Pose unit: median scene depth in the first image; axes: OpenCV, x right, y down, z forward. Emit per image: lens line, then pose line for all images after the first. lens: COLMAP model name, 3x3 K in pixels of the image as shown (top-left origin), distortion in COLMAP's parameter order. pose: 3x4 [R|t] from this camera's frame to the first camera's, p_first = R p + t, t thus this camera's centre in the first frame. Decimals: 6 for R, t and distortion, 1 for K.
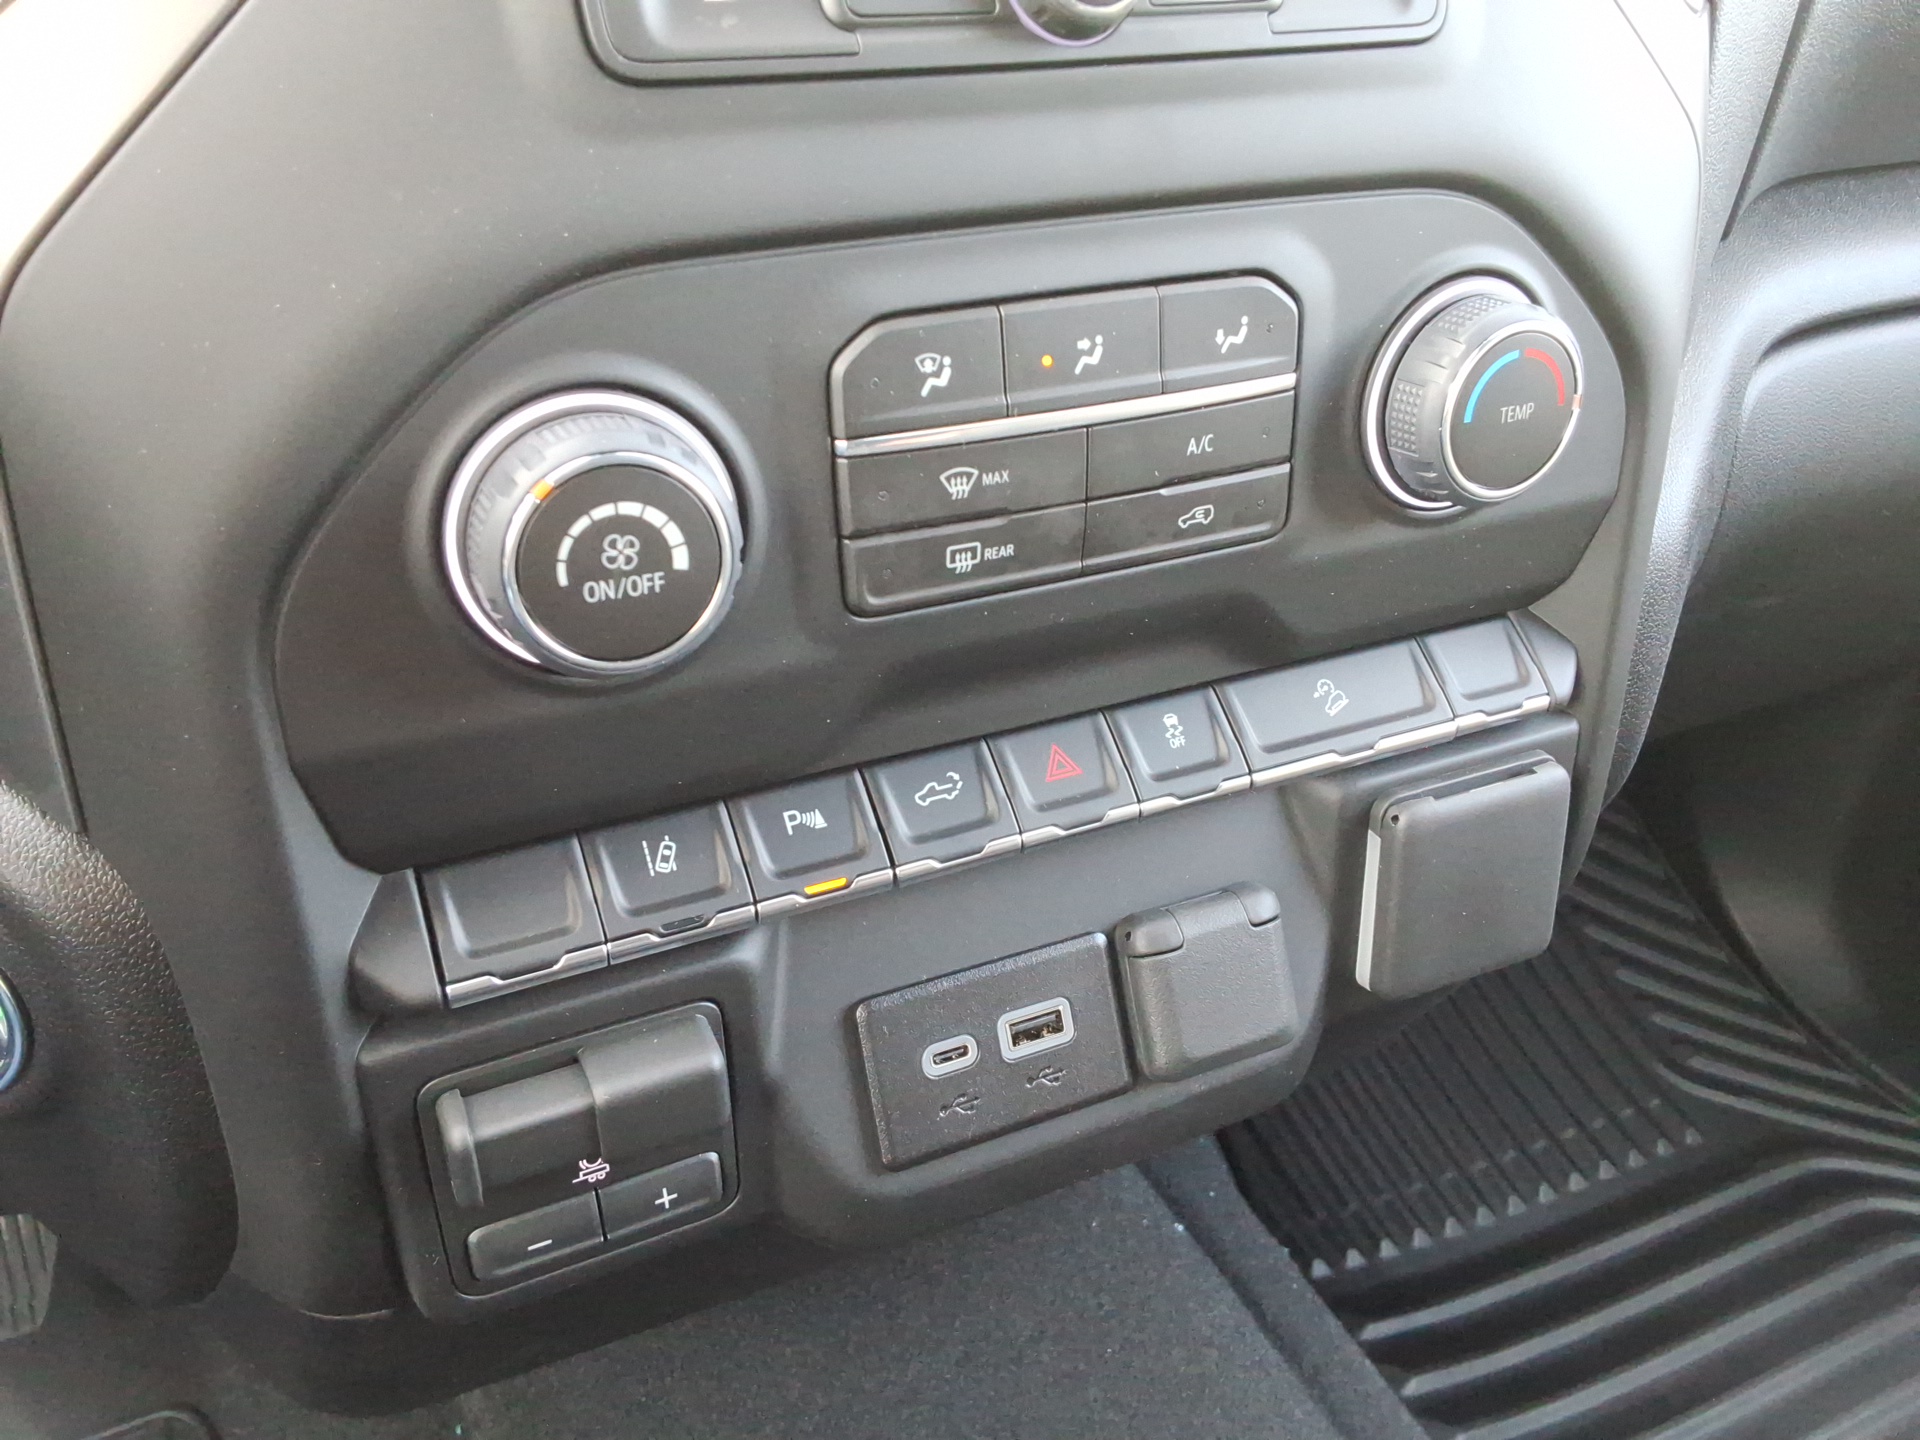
lens RADIAL K [[1550.5, 0, 977.4], [0, 1550.5, 710.1], [0, 0, 1]] dist [0.102919, -0.152665]
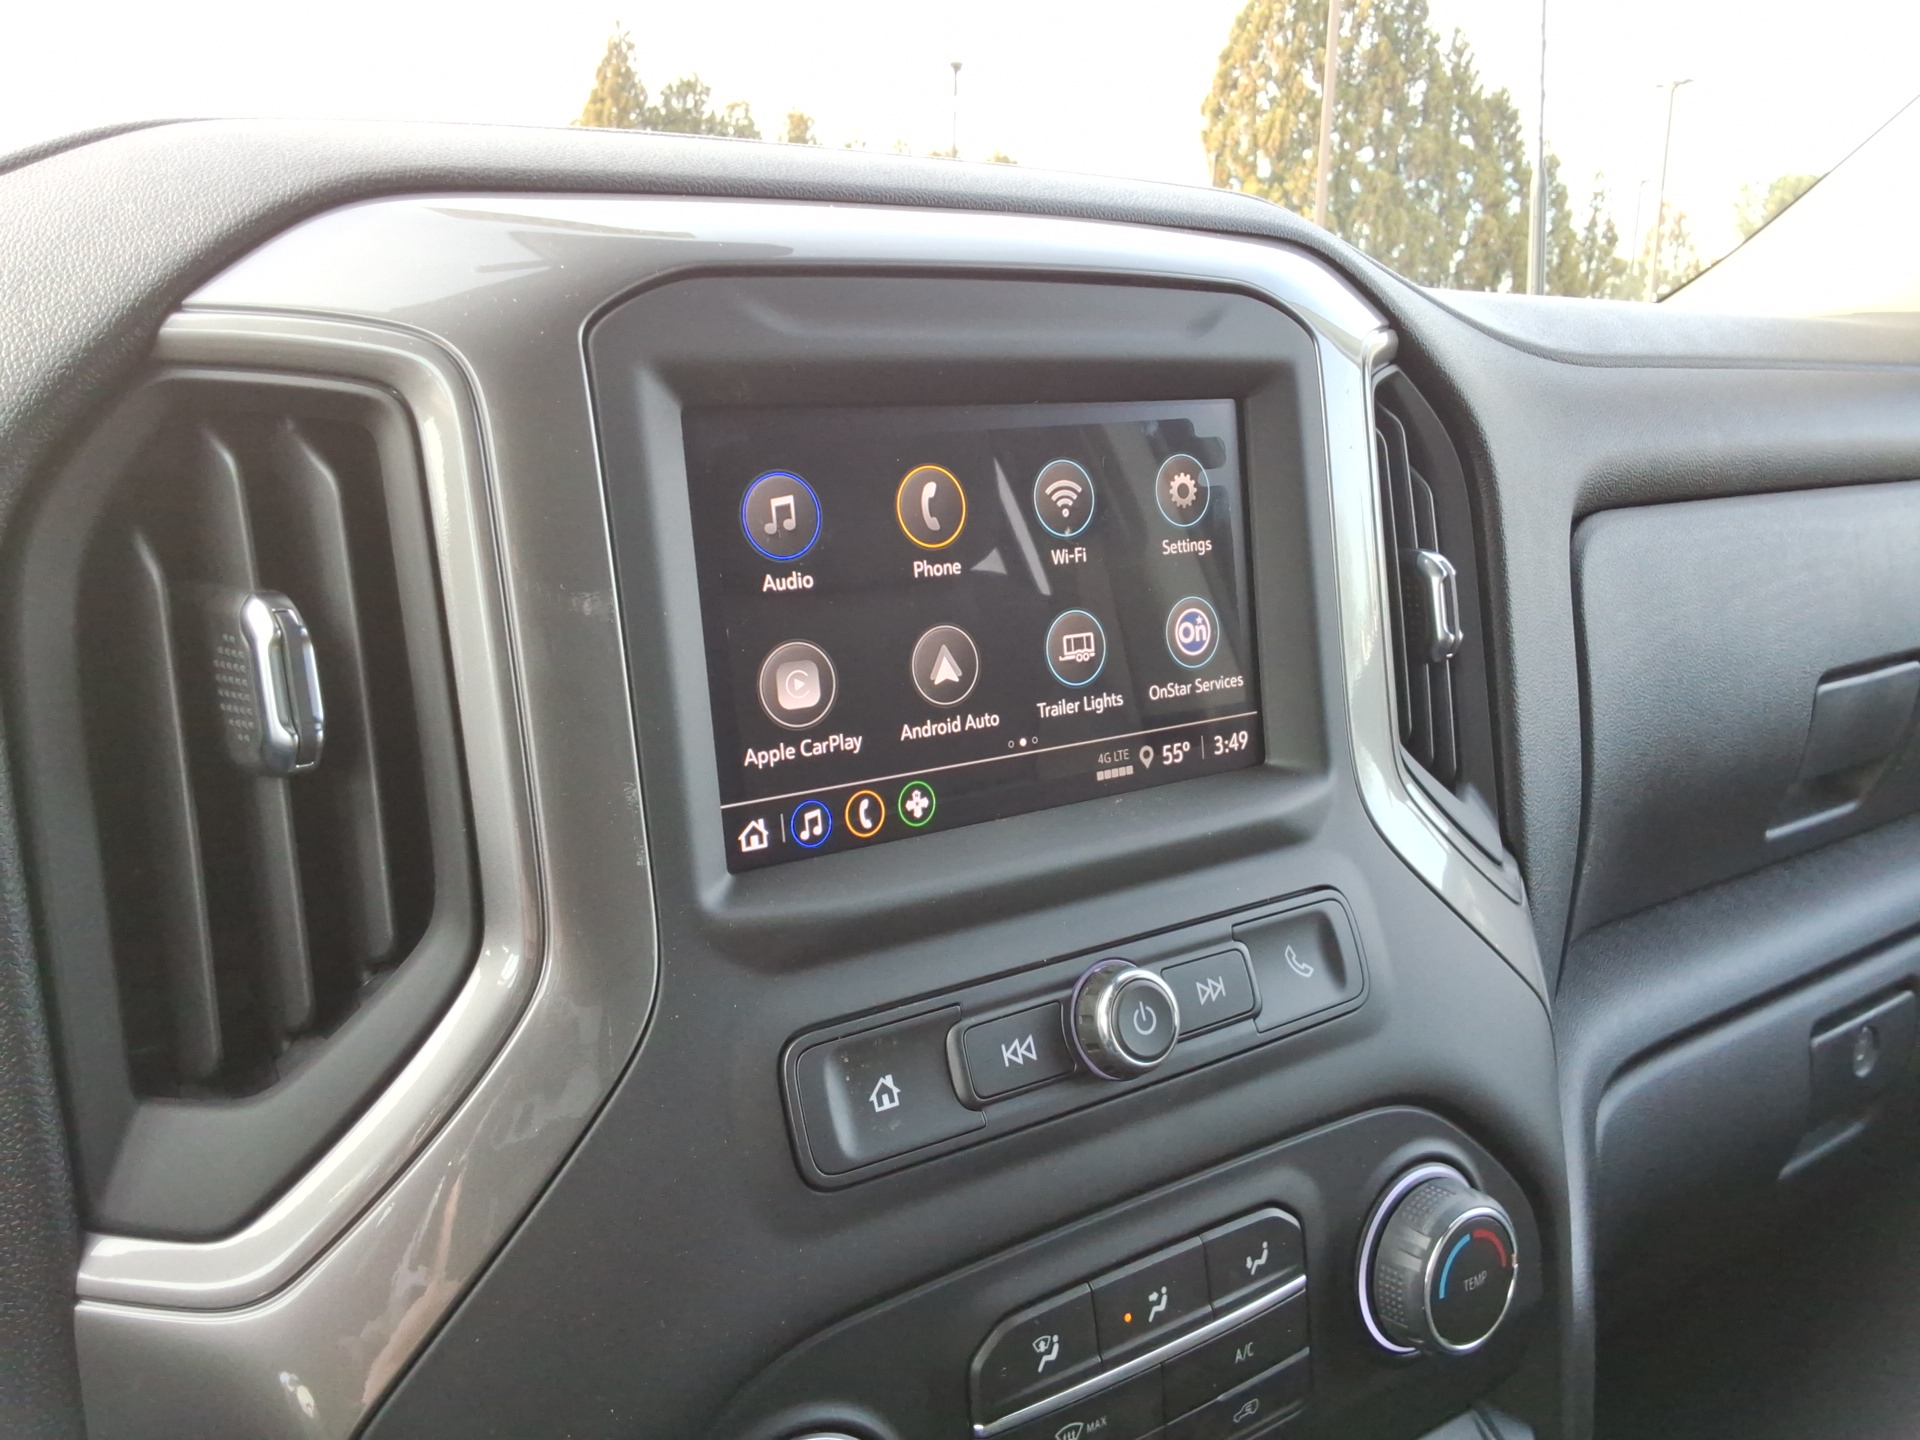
lens RADIAL K [[1550.5, 0, 994.1], [0, 1550.5, 704.9], [0, 0, 1]] dist [0.102919, -0.152665]
pose [[0.988311, -0.053815, 0.142637, -0.203042], [0.093191, 0.953725, -0.285875, -0.327738], [-0.120652, 0.295826, 0.947592, -0.298433]]
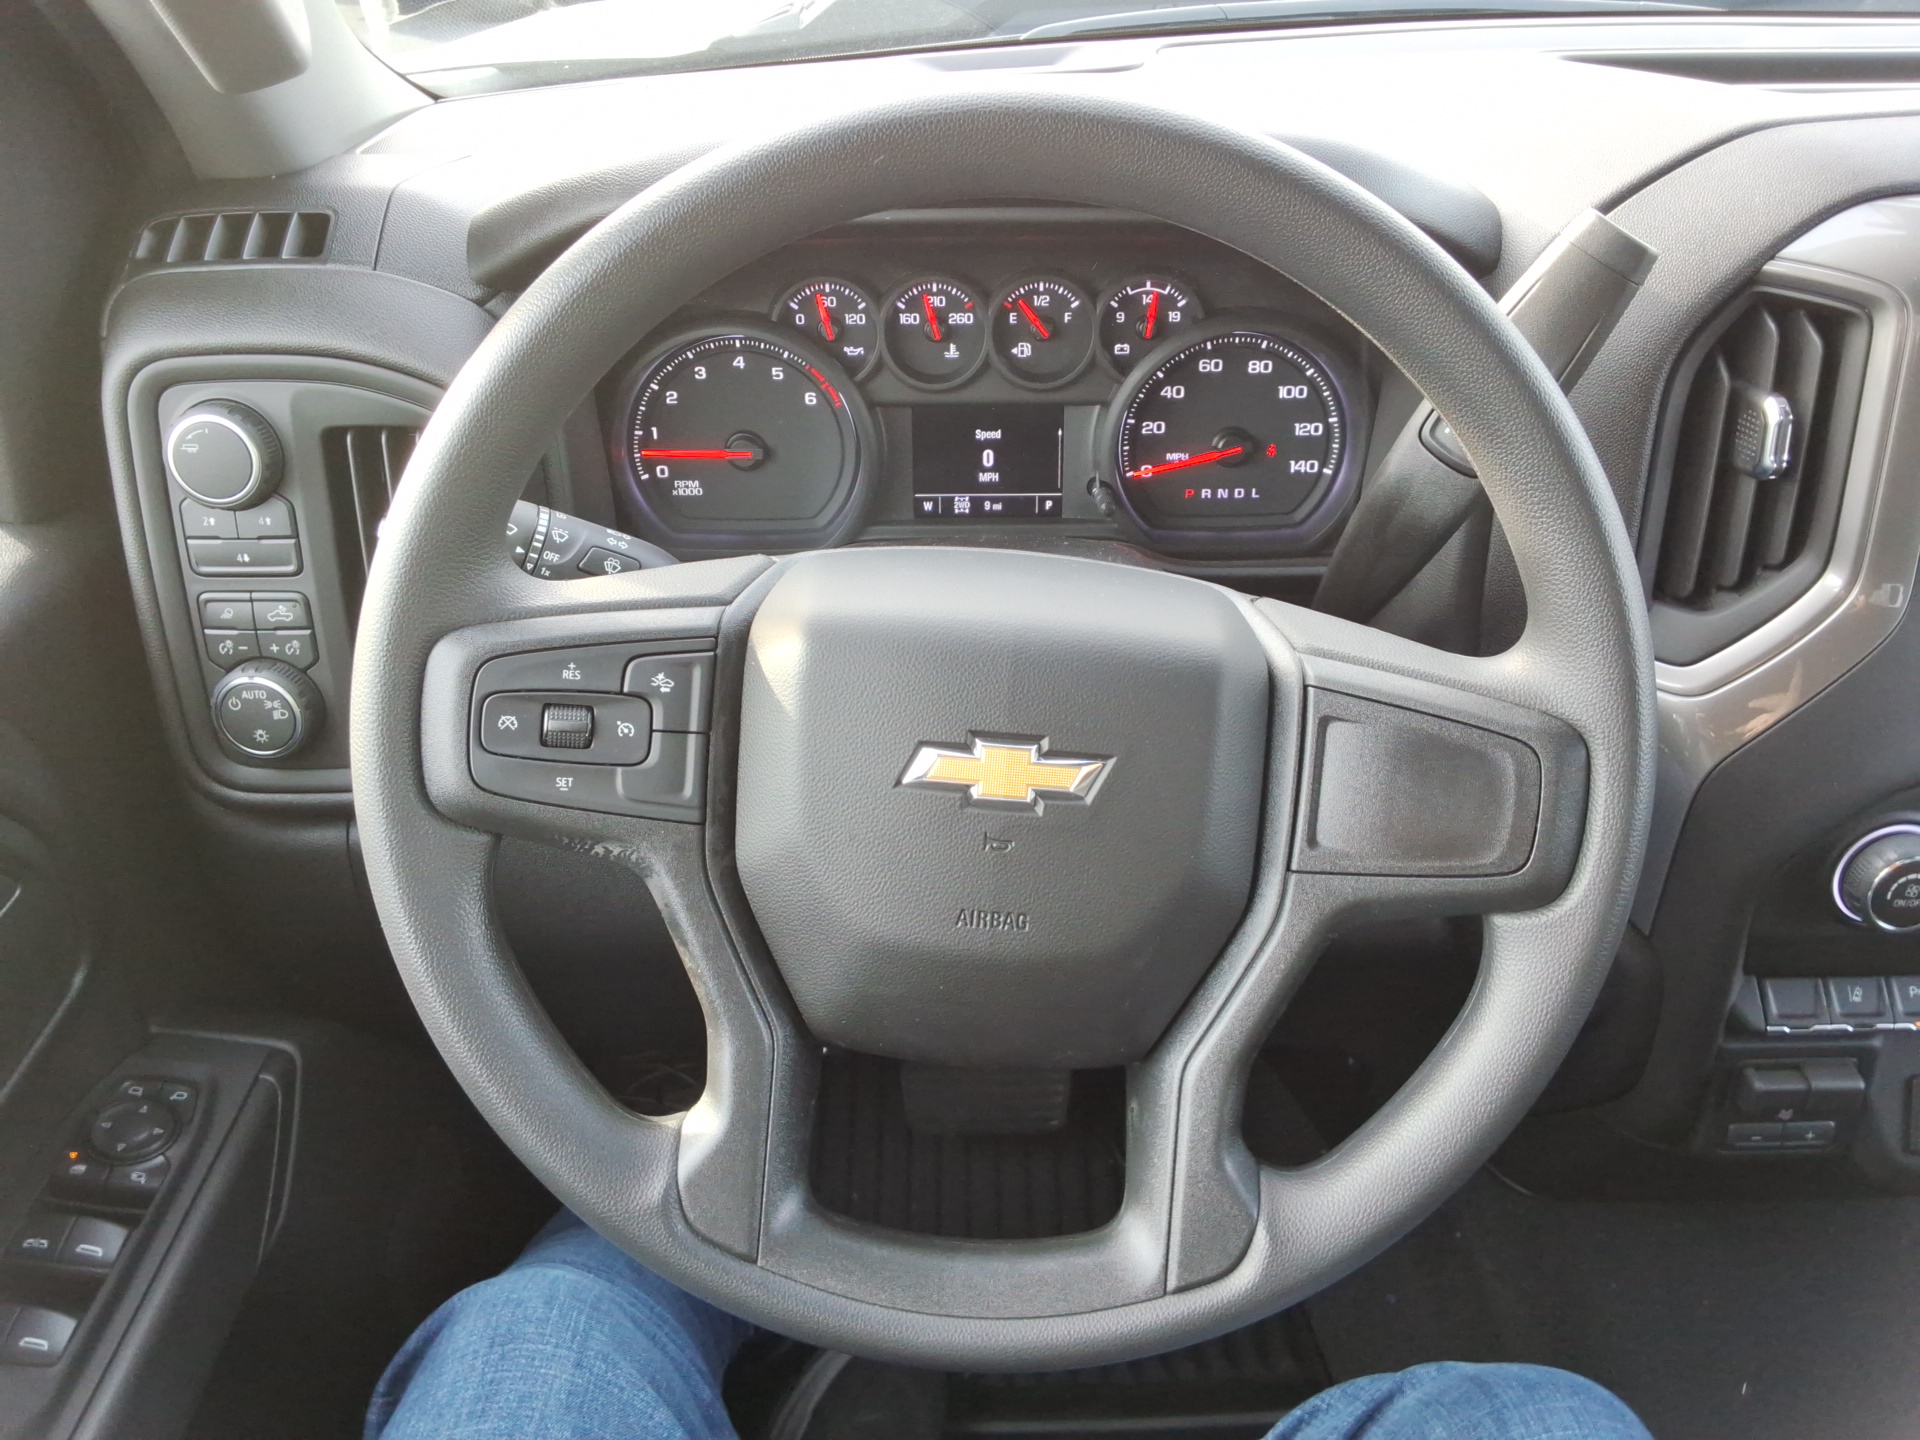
lens RADIAL K [[1550.5, 0, 970.8], [0, 1550.5, 708.2], [0, 0, 1]] dist [0.102919, -0.152665]
pose [[0.907316, 0.192083, -0.374009, -0.612667], [-0.186155, 0.981128, 0.052289, -0.205703], [0.376994, 0.022181, 0.925950, -1.723527]]
